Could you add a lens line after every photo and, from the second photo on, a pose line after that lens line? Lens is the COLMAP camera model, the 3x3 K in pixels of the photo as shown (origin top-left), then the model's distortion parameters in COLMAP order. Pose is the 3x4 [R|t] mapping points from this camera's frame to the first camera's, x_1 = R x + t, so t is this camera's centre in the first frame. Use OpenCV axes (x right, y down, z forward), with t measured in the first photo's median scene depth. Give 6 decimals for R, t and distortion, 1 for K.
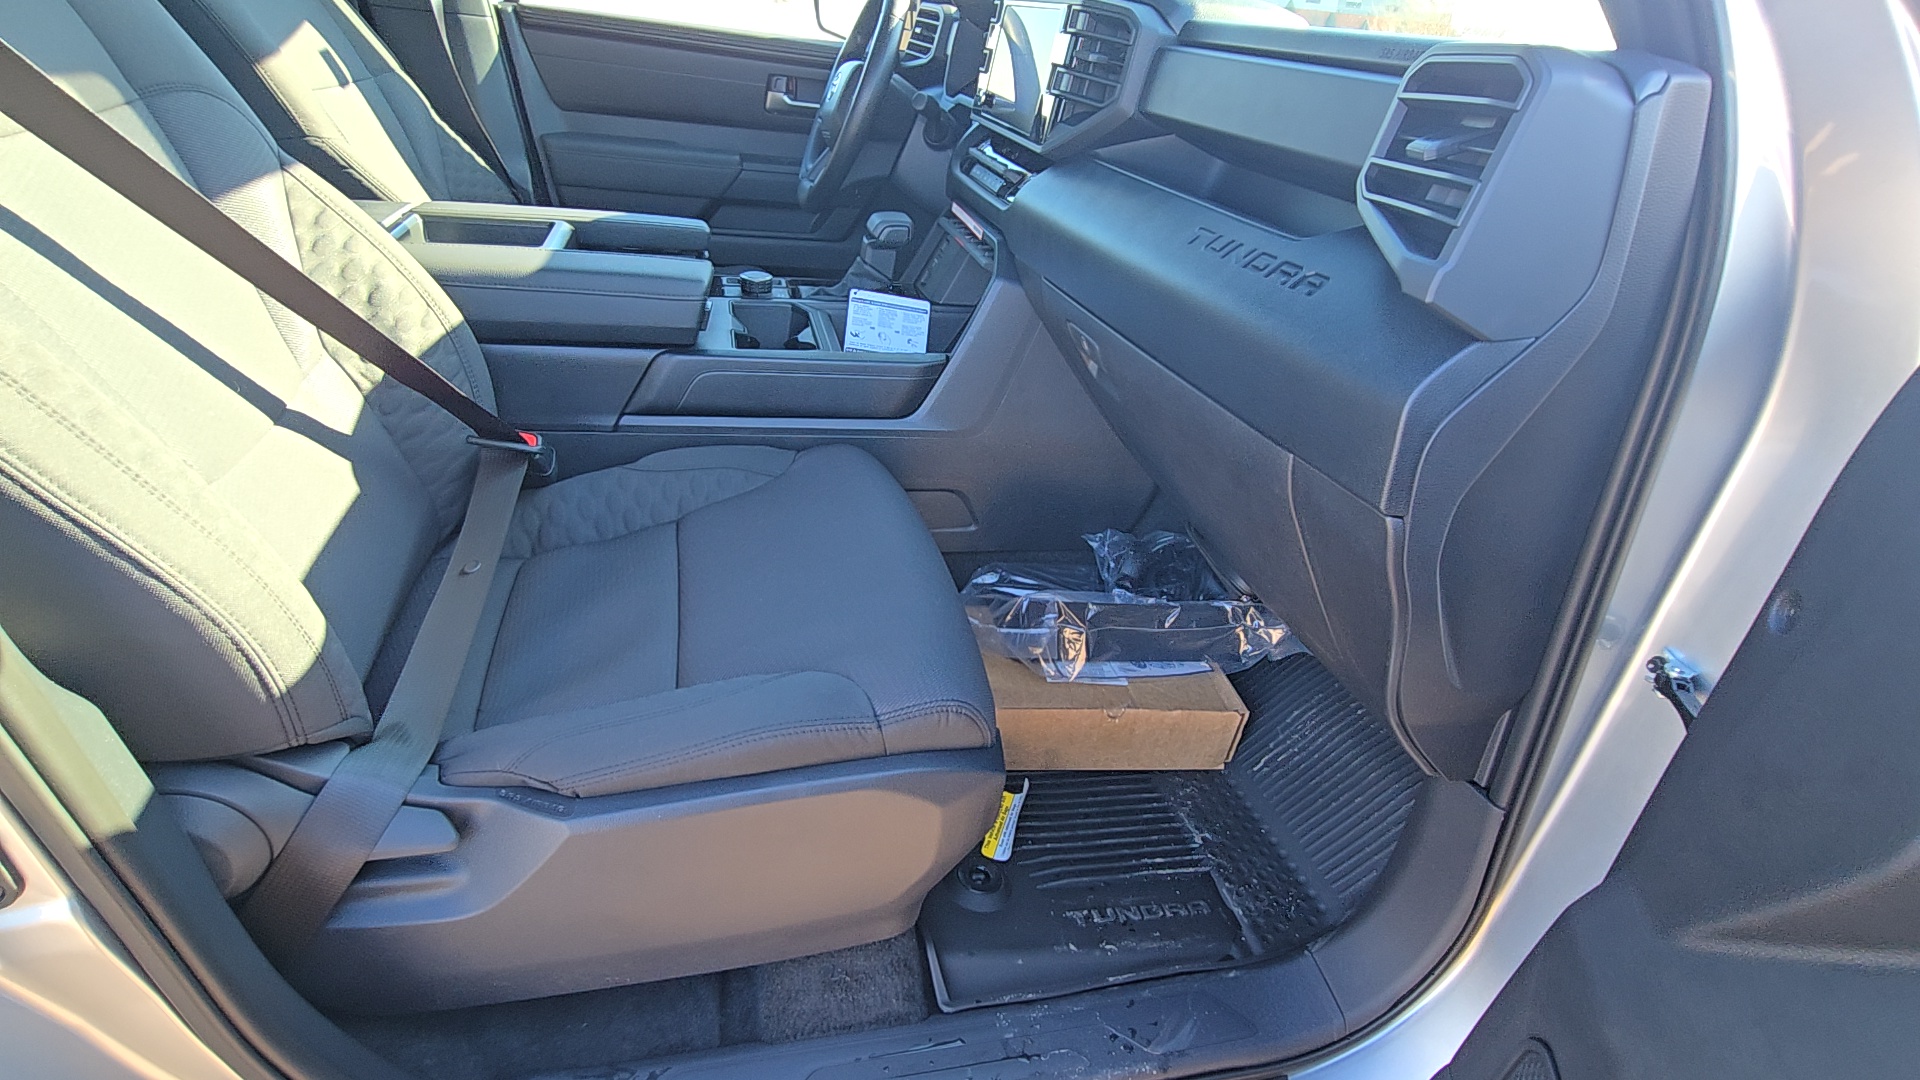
lens RADIAL K [[954.3, 0, 984.9], [0, 954.3, 537.2], [0, 0, 1]] dist [0.002033, -0.001266]
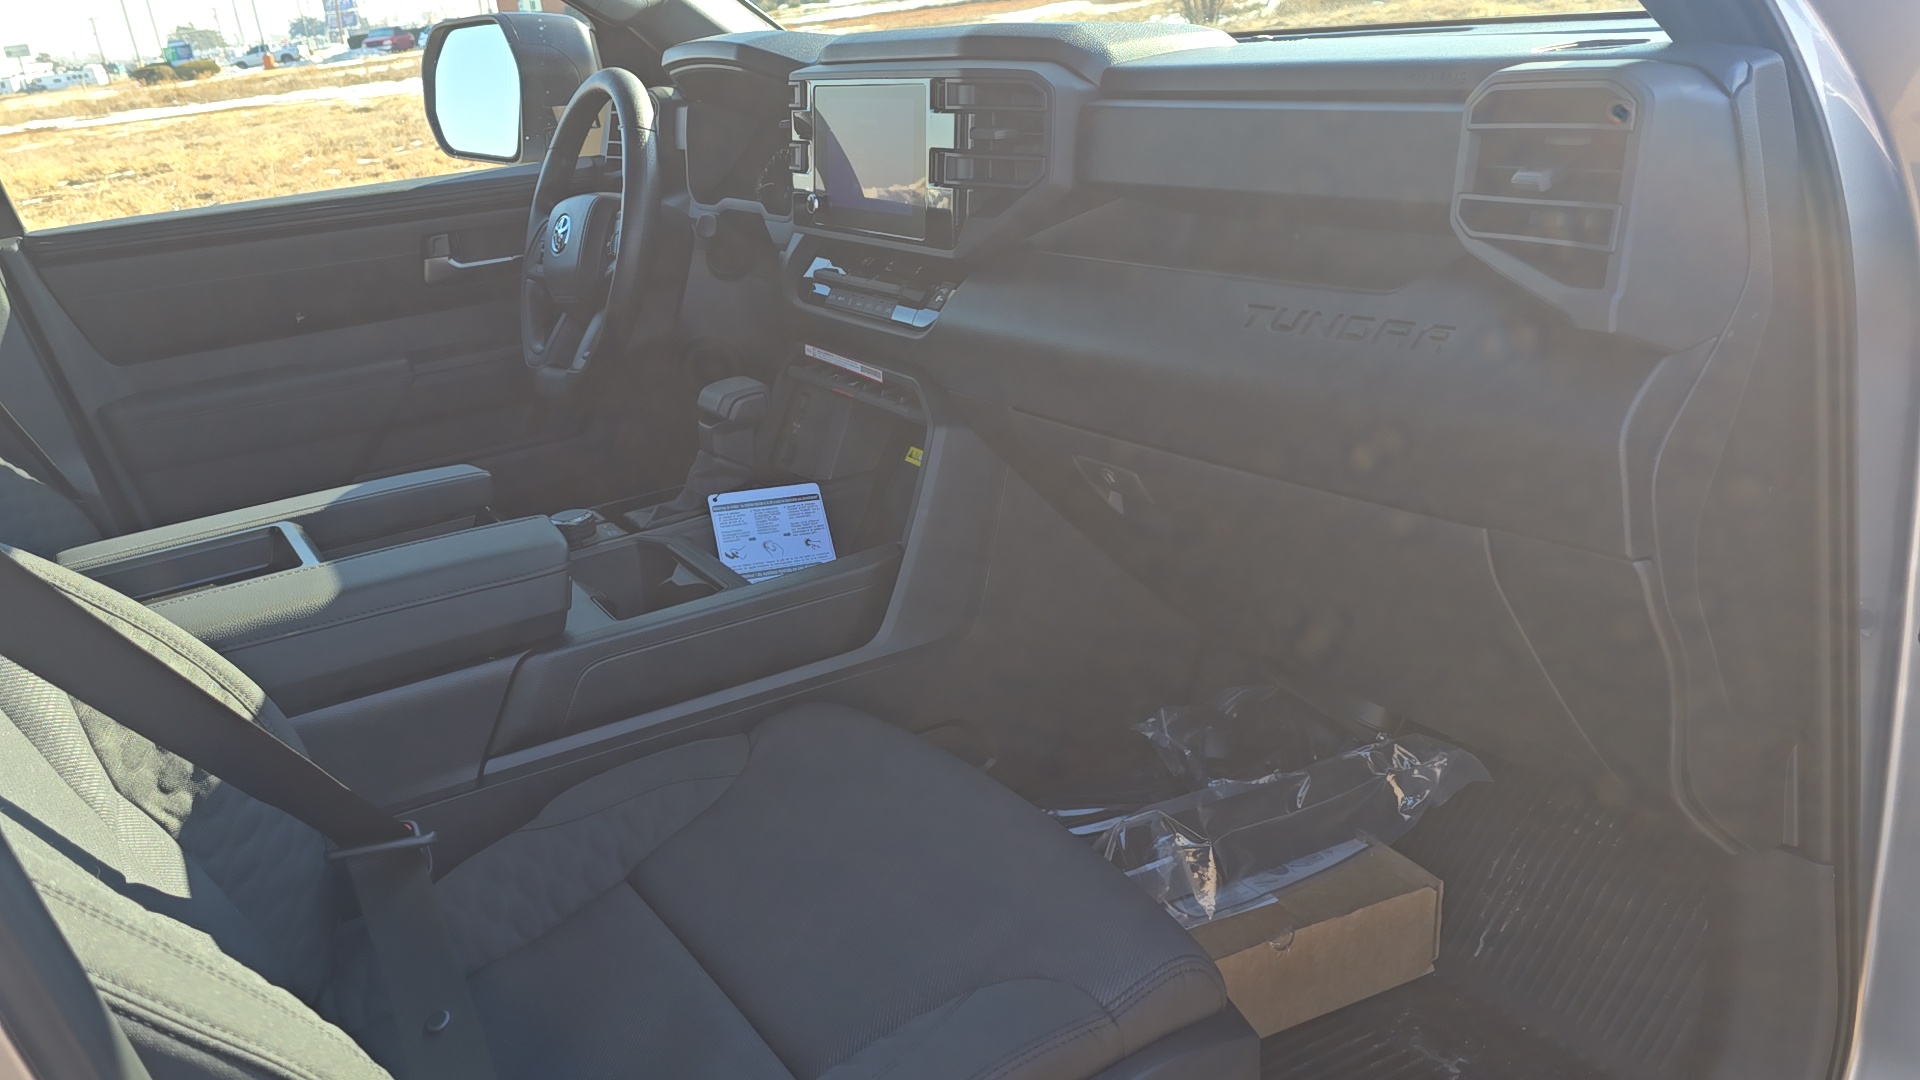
lens RADIAL K [[1566.0, 0, 960.0], [0, 1566.0, 540.0], [0, 0, 1]] dist [0.002094, 0.002301]
pose [[0.940199, -0.286263, 0.184607, -0.221201], [0.312082, 0.941106, -0.130090, -0.023767], [-0.136495, 0.179923, 0.974165, -0.174542]]
